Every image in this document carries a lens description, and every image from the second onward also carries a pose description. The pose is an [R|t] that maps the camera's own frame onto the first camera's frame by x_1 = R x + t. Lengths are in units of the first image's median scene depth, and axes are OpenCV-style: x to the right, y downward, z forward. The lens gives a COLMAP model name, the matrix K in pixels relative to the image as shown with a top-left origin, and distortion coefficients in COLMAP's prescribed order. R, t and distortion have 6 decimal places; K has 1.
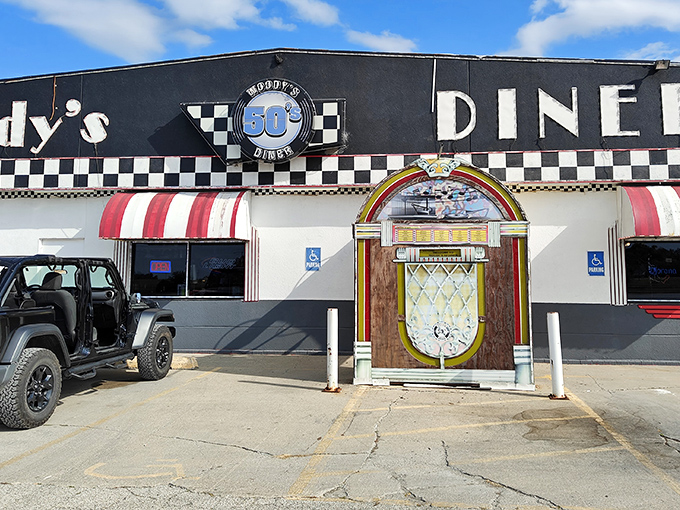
lens RADIAL K [[476.1, 0, 340.0], [0, 476.1, 255.0], [0, 0, 1]] dist [0.006902, -0.002081]
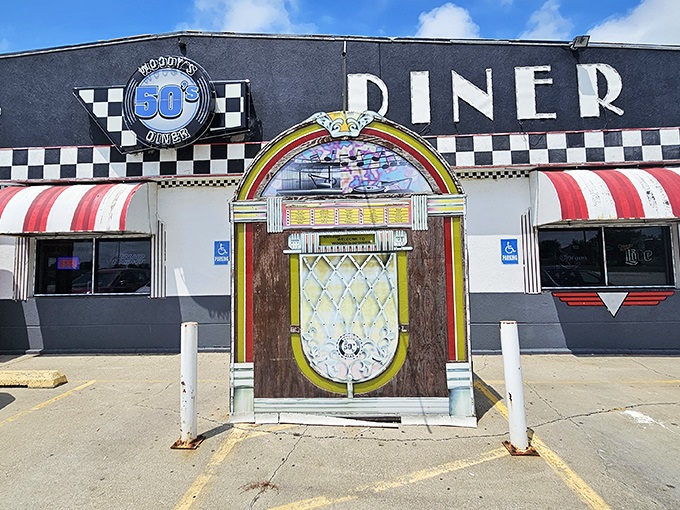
lens RADIAL K [[273.0, 0, 308.7], [0, 273.0, 271.1], [0, 0, 1]] dist [-0.001573, -0.000096]
pose [[0.999464, -0.021117, 0.025024, 0.116801], [0.019304, 0.997320, 0.070567, 0.011197], [-0.026447, -0.070046, 0.997193, 0.483325]]
